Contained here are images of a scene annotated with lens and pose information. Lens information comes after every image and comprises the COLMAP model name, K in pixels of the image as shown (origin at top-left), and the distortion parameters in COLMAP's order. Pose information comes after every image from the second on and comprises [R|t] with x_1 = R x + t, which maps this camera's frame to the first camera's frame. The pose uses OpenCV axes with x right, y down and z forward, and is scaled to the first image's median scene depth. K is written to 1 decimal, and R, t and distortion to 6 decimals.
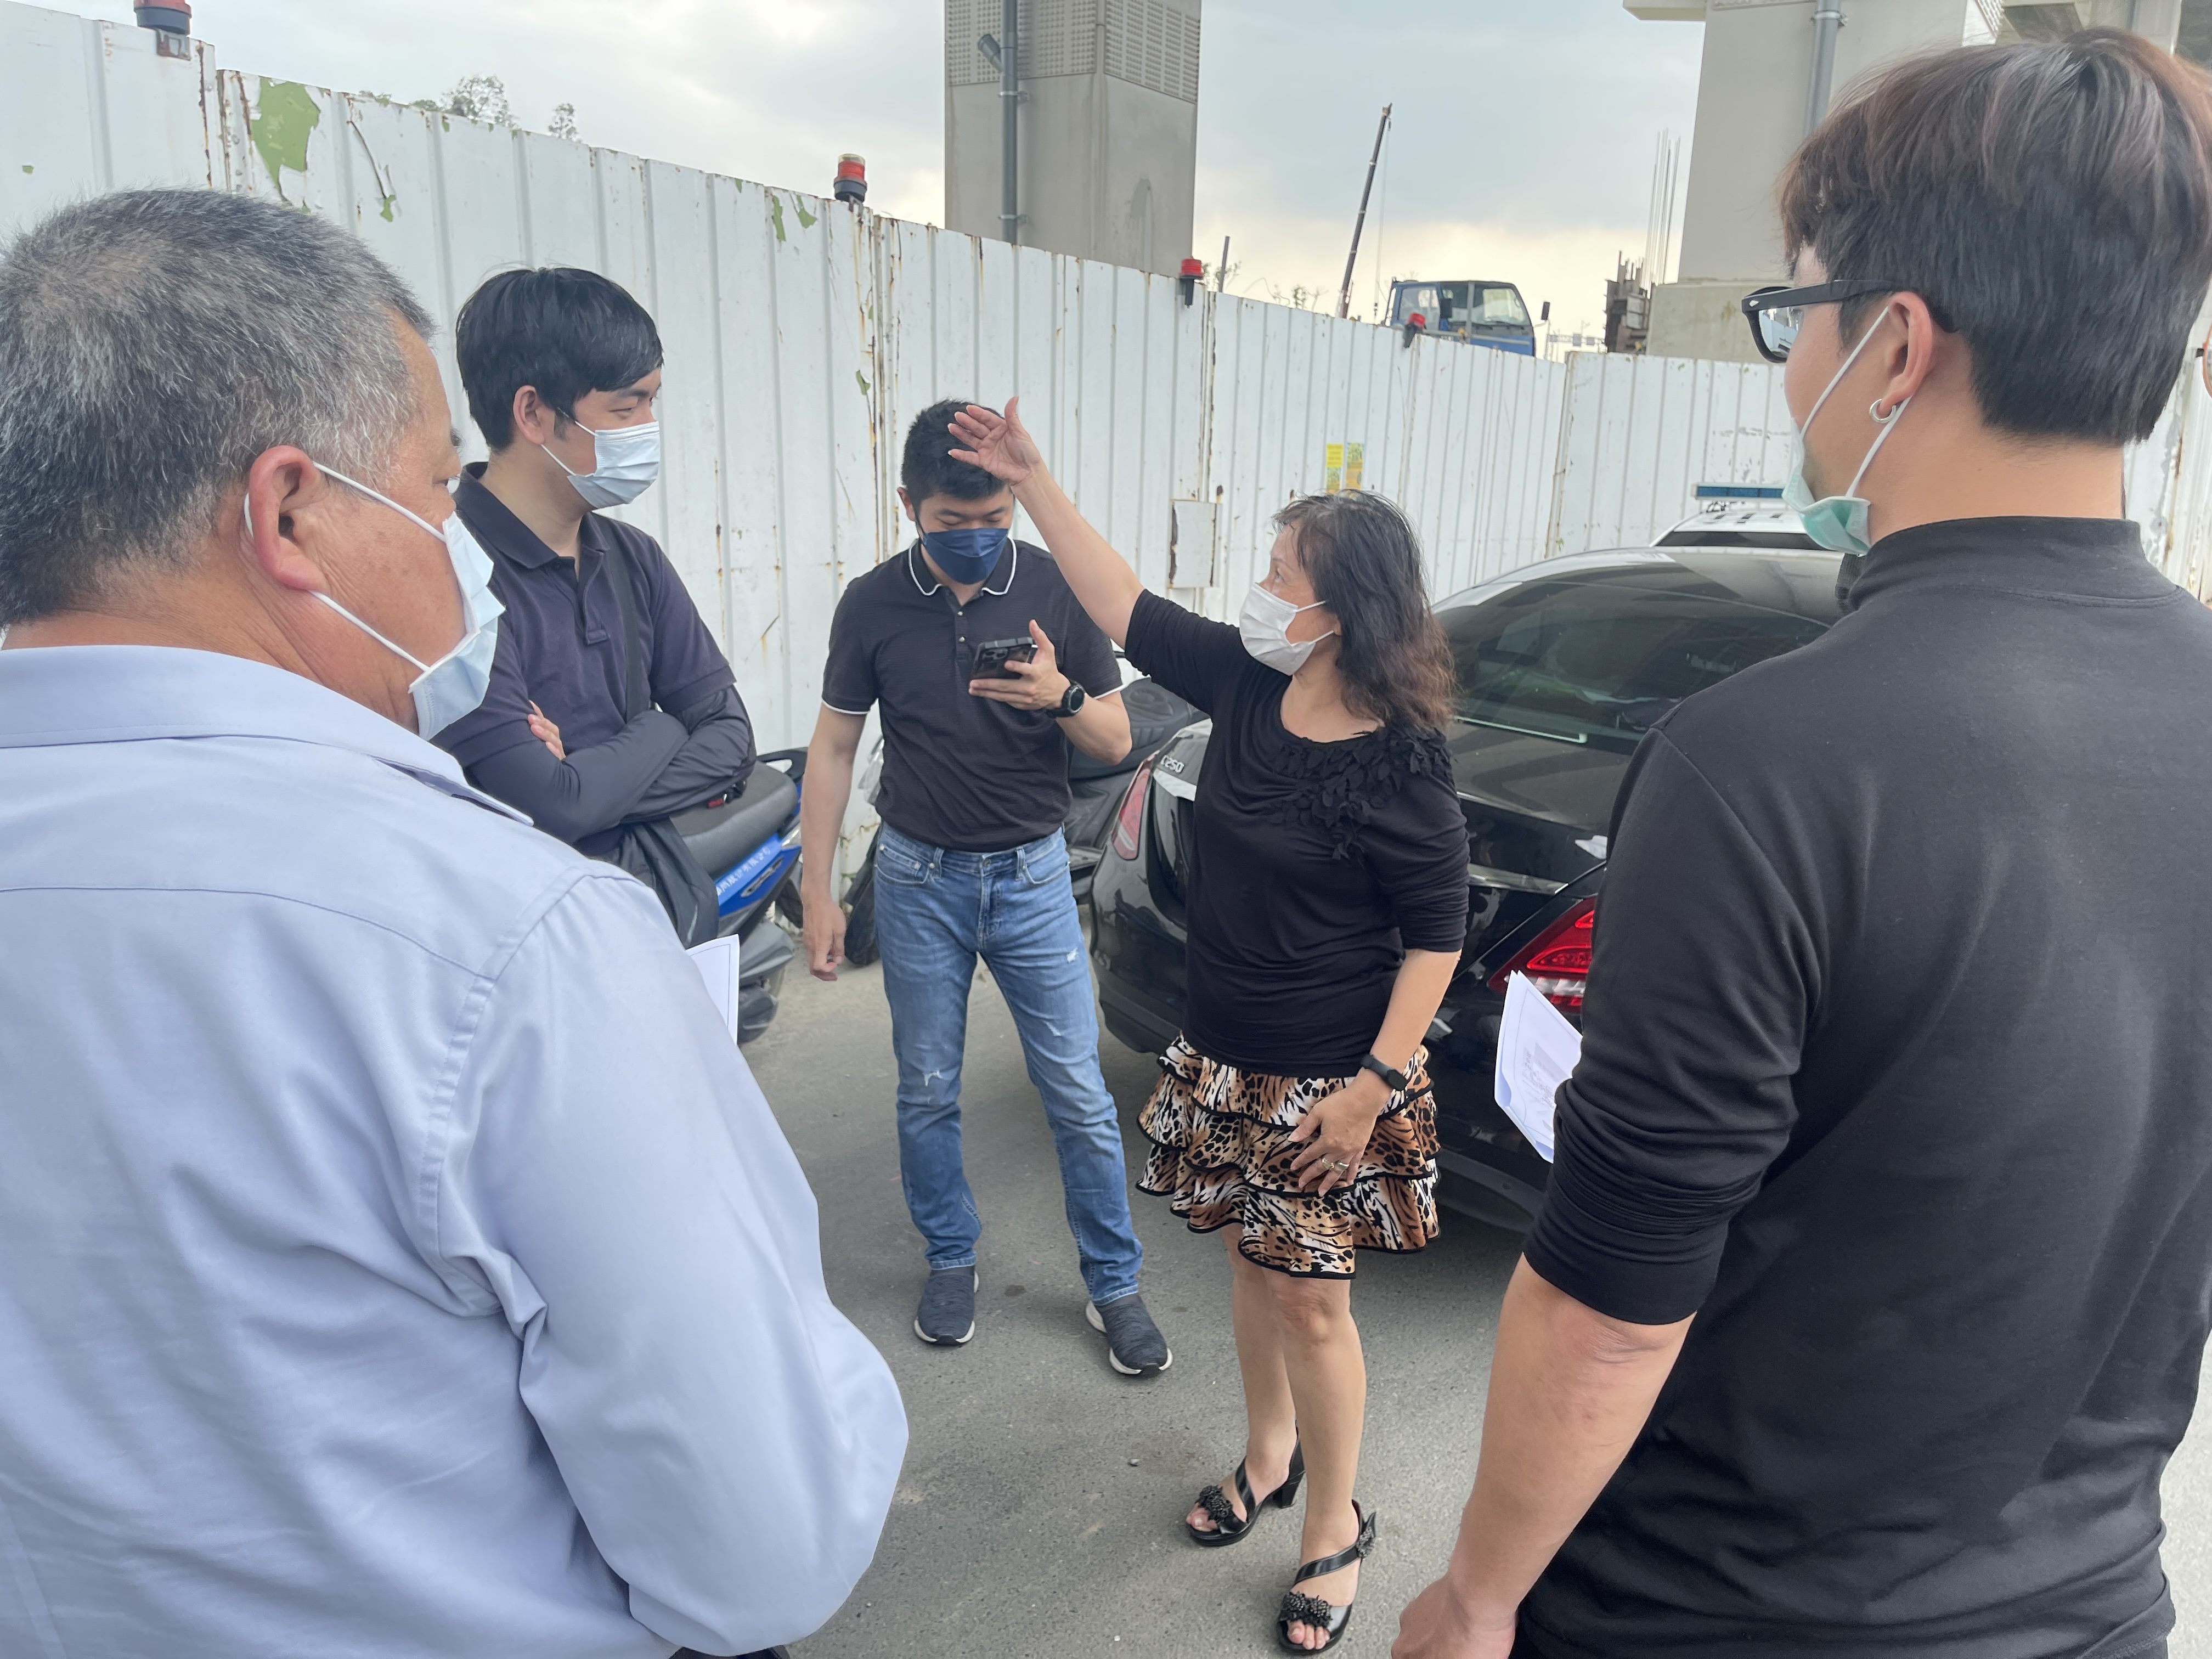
lens RADIAL K [[1667.5, 0, 1106.0], [0, 1667.5, 829.5], [0, 0, 1]] dist [-0.002960, -0.138337]
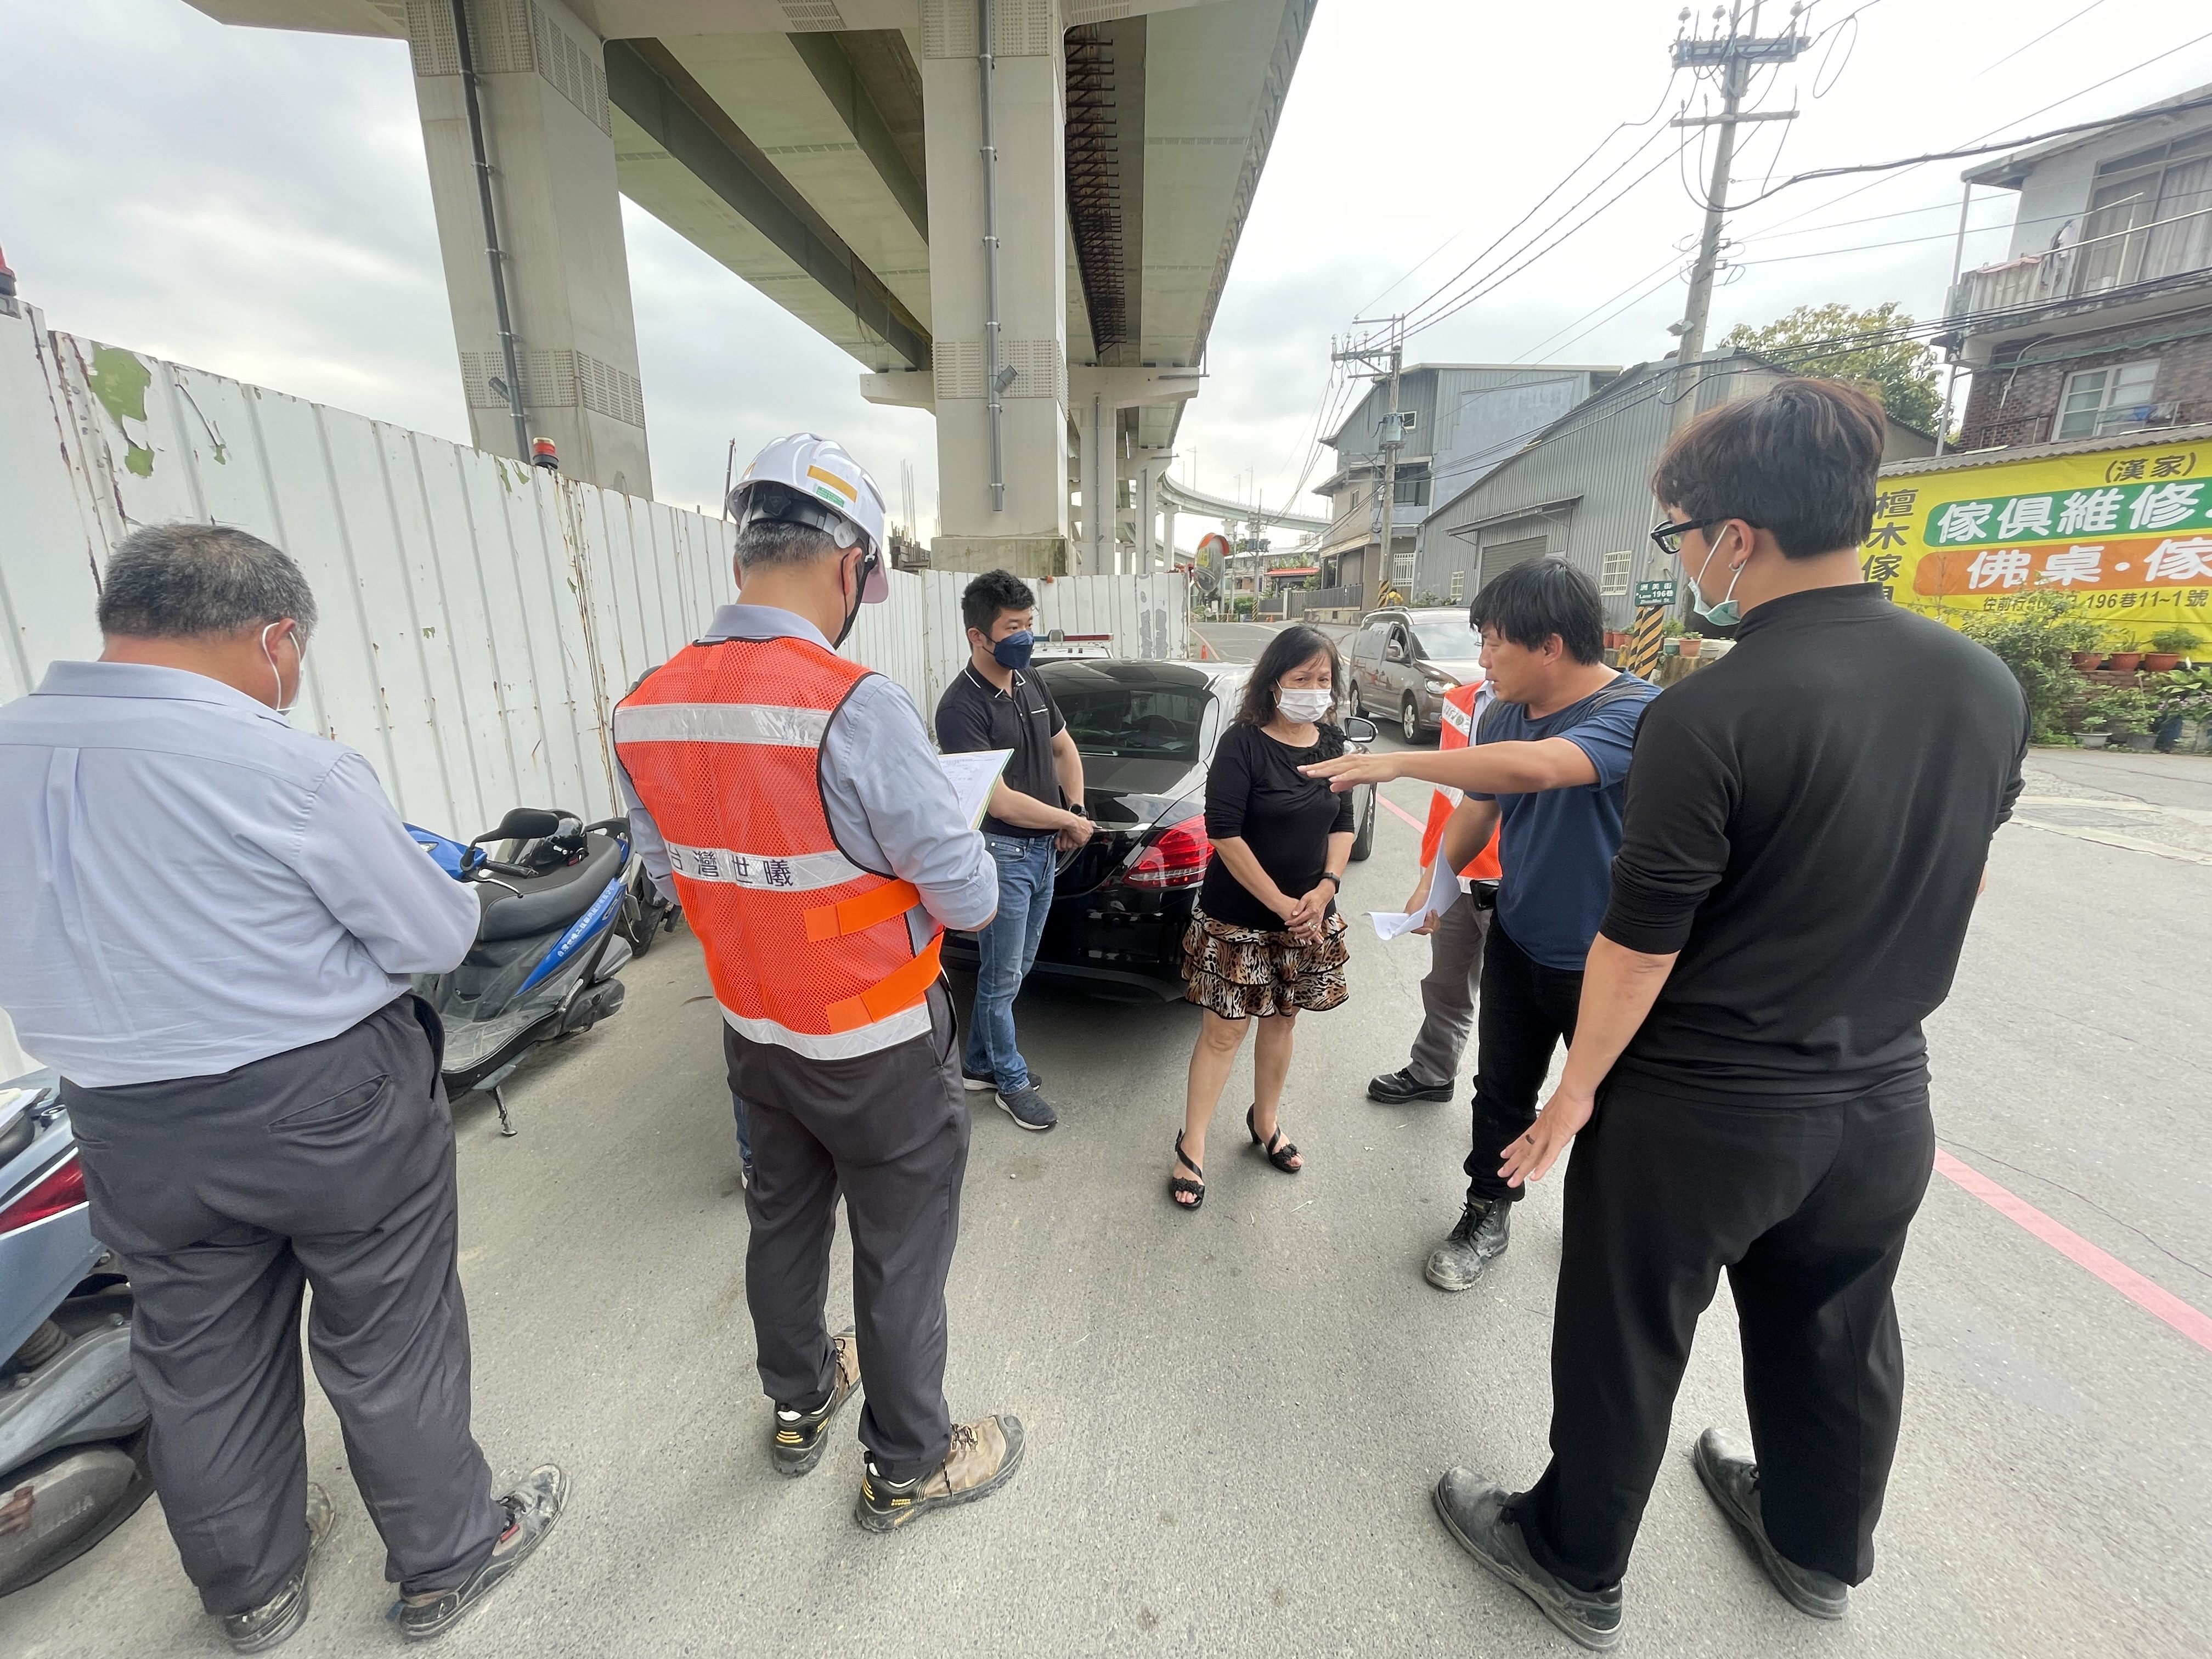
lens RADIAL K [[883.0, 0, 1106.0], [0, 883.0, 829.5], [0, 0, 1]] dist [-0.068714, 0.003925]
pose [[0.835088, -0.139280, 0.532193, -0.234770], [0.139119, 0.989441, 0.040649, -0.009434], [-0.532235, 0.040093, 0.845647, 0.093575]]
